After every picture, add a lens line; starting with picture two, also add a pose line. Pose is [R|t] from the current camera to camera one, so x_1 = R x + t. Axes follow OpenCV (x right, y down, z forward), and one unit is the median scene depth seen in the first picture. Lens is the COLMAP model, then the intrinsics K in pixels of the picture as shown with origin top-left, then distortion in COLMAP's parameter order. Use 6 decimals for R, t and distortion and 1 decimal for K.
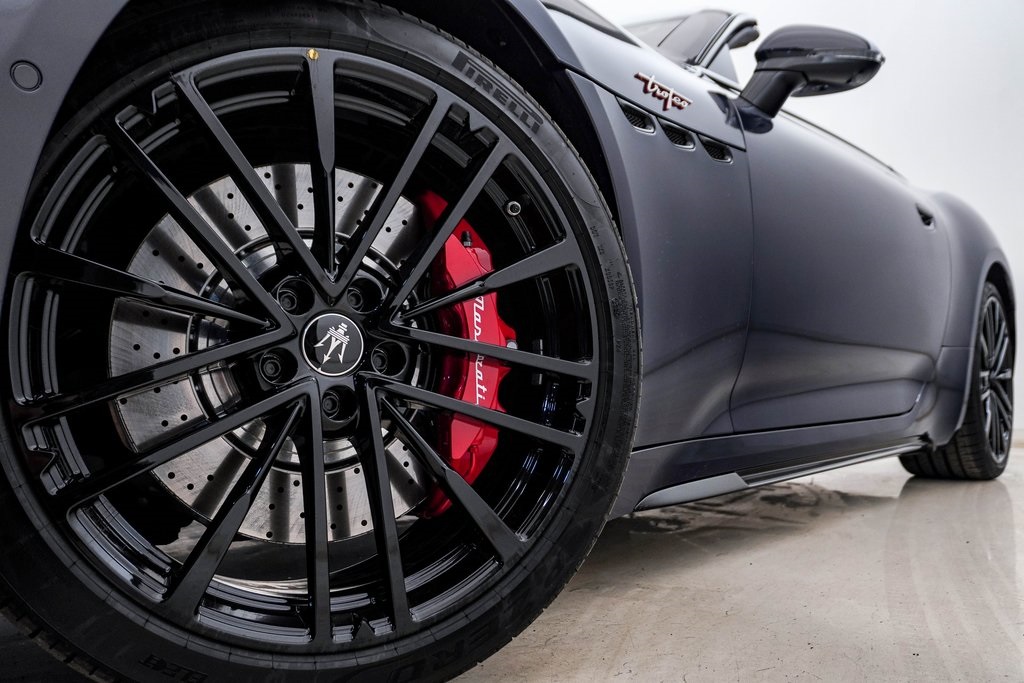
lens RADIAL K [[936.9, 0, 509.7], [0, 936.9, 344.3], [0, 0, 1]] dist [0.009773, 0.000000]
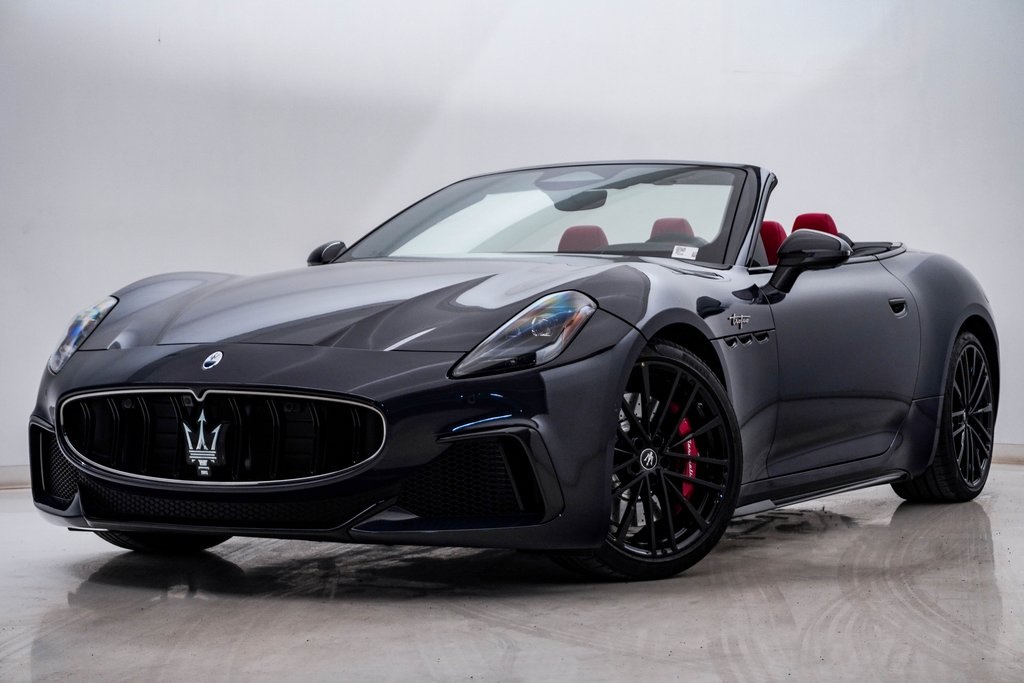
lens RADIAL K [[2203.4, 0, 518.3], [0, 2203.4, 339.2], [0, 0, 1]] dist [0.042928, 0.000000]
pose [[0.987400, -0.019225, 0.157070, -1.555427], [0.010998, 0.998530, 0.053079, -0.696825], [-0.157860, -0.050683, 0.986160, -5.367741]]
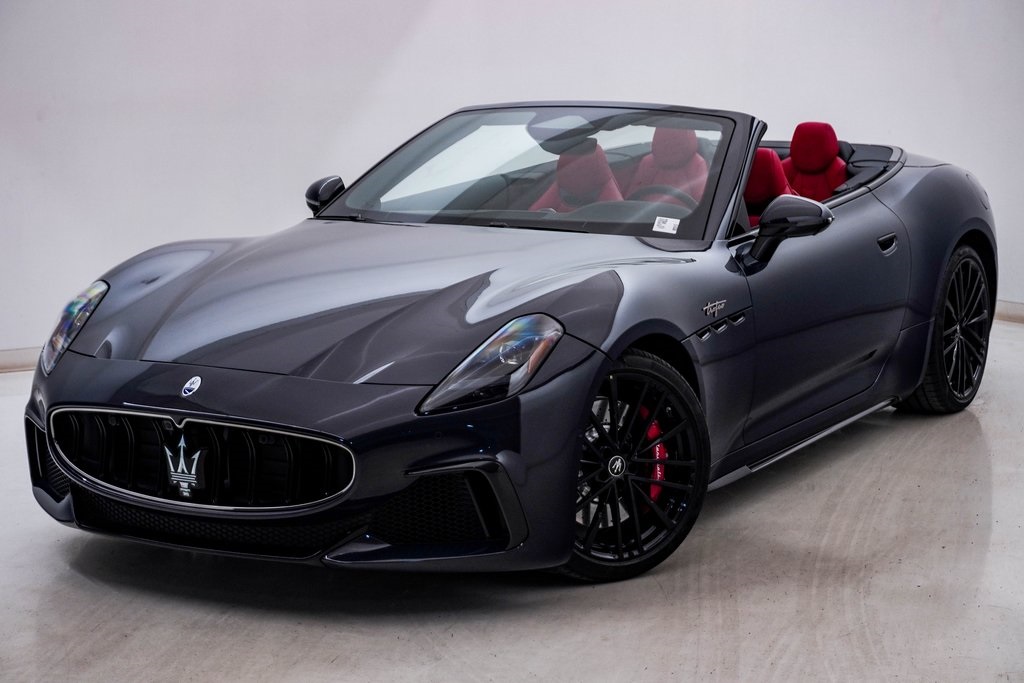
lens RADIAL K [[2198.8, 0, 513.5], [0, 2198.8, 330.0], [0, 0, 1]] dist [0.091676, 0.000000]
pose [[0.992041, -0.038415, 0.119915, -1.267316], [0.014221, 0.980416, 0.196424, -1.718497], [-0.125112, -0.193155, 0.973159, -5.457236]]
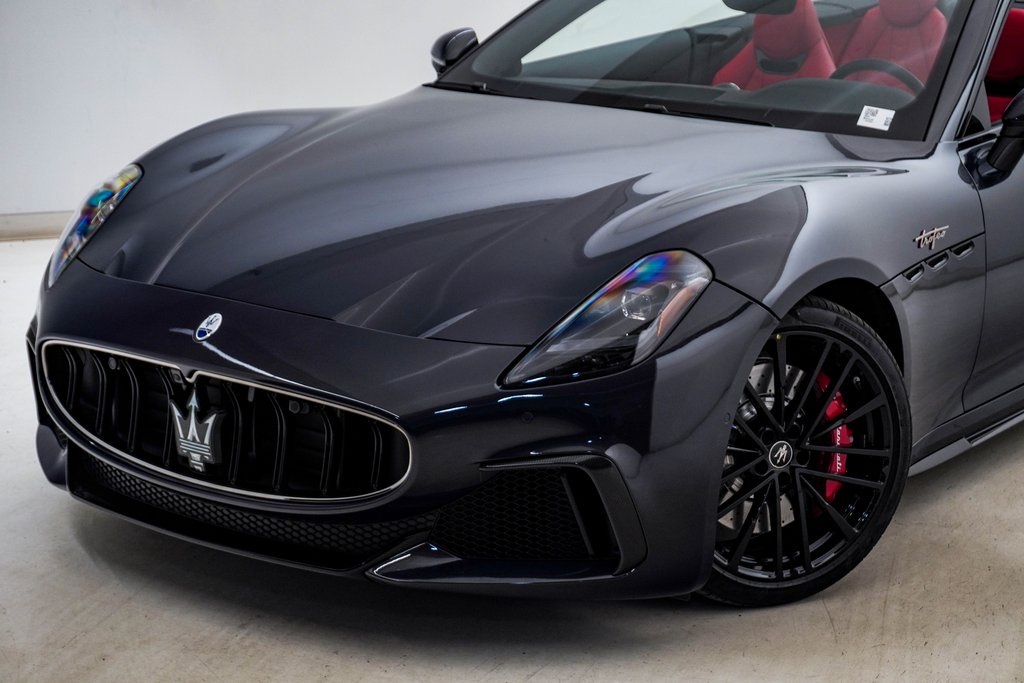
lens RADIAL K [[2198.8, 0, 515.9], [0, 2198.8, 360.0], [0, 0, 1]] dist [0.091676, 0.000000]
pose [[0.999961, 0.002266, 0.008541, -0.809991], [-0.004657, 0.956571, 0.291461, -1.642005], [-0.007509, -0.291489, 0.956545, -3.750454]]
